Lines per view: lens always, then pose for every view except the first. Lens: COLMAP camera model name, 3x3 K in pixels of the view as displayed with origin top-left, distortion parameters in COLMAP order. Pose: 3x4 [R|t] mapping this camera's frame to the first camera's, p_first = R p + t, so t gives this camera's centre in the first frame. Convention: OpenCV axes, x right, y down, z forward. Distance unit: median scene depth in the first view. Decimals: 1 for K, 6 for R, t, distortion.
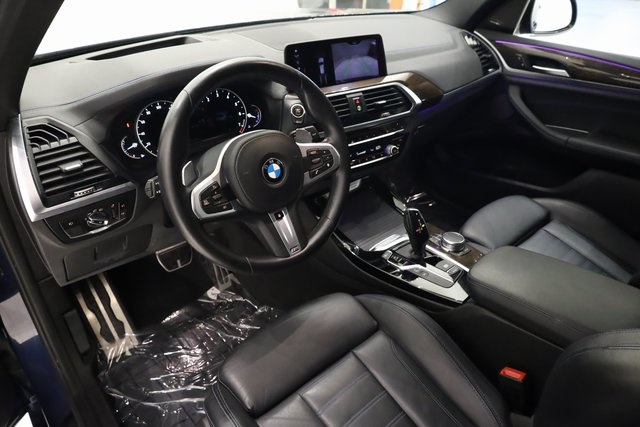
lens RADIAL K [[438.8, 0, 320.0], [0, 438.8, 213.5], [0, 0, 1]] dist [0.000354, -0.002144]
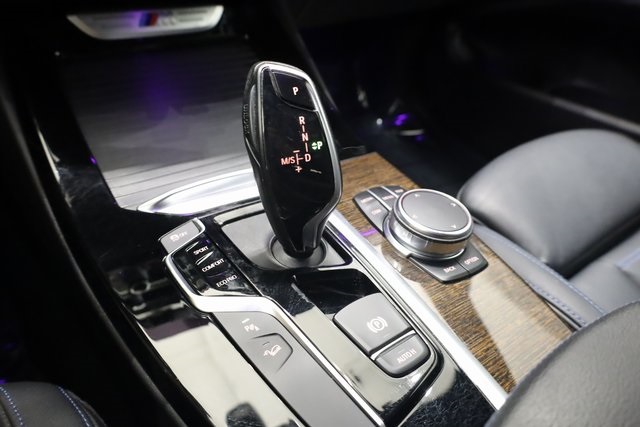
lens RADIAL K [[438.8, 0, 320.0], [0, 438.8, 213.5], [0, 0, 1]] dist [0.000354, -0.002144]
pose [[0.987711, 0.155924, 0.010714, 0.223612], [-0.155932, 0.978472, 0.135193, 0.029334], [0.010597, -0.135203, 0.990761, 0.702900]]
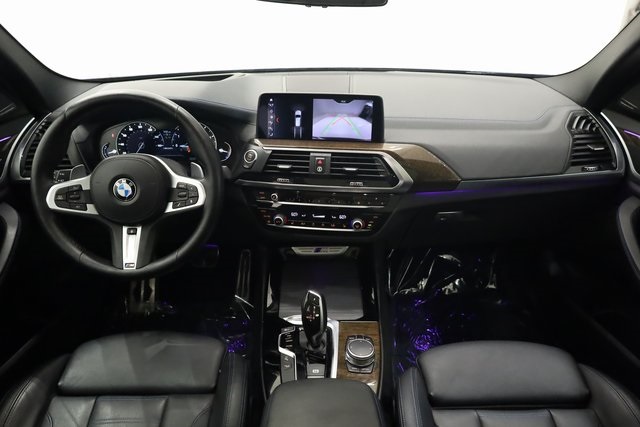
lens RADIAL K [[438.8, 0, 320.0], [0, 438.8, 213.5], [0, 0, 1]] dist [0.000354, -0.002144]
pose [[0.756002, 0.294599, -0.584527, 0.634685], [-0.334654, 0.941420, 0.041645, -0.183681], [0.562554, 0.164131, 0.810305, 0.256277]]
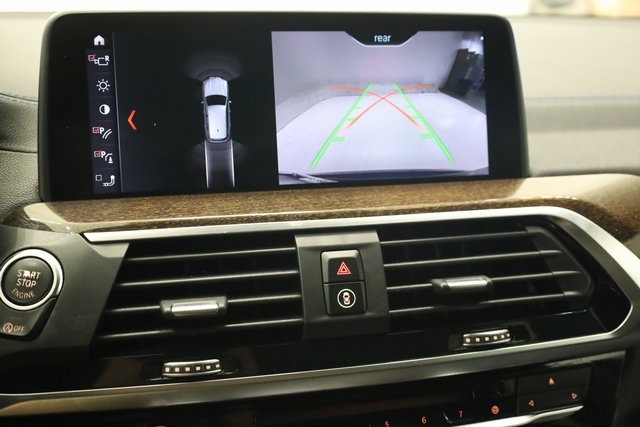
lens RADIAL K [[742.0, 0, 320.0], [0, 742.0, 213.5], [0, 0, 1]] dist [-0.009886, -0.001126]
pose [[0.941405, 0.104202, -0.320779, 0.186080], [-0.184349, 0.955412, -0.230659, -0.184686], [0.282441, 0.276279, 0.918639, 0.614382]]
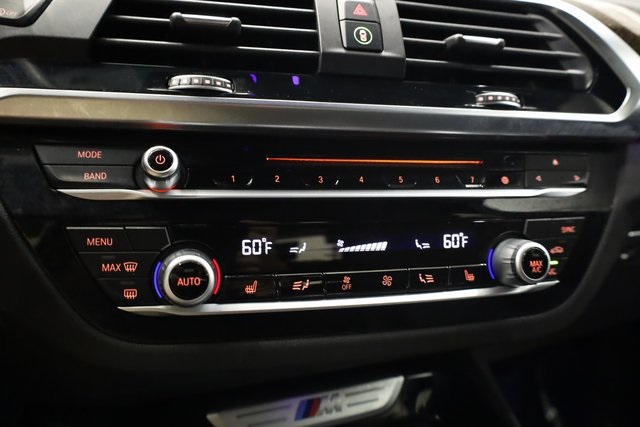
lens RADIAL K [[520.5, 0, 320.0], [0, 520.5, 213.5], [0, 0, 1]] dist [-0.002182, -0.000001]
pose [[0.951483, 0.094110, -0.292957, 0.147326], [-0.190941, 0.927181, -0.322299, -0.067873], [0.241293, 0.362599, 0.900166, 0.765342]]
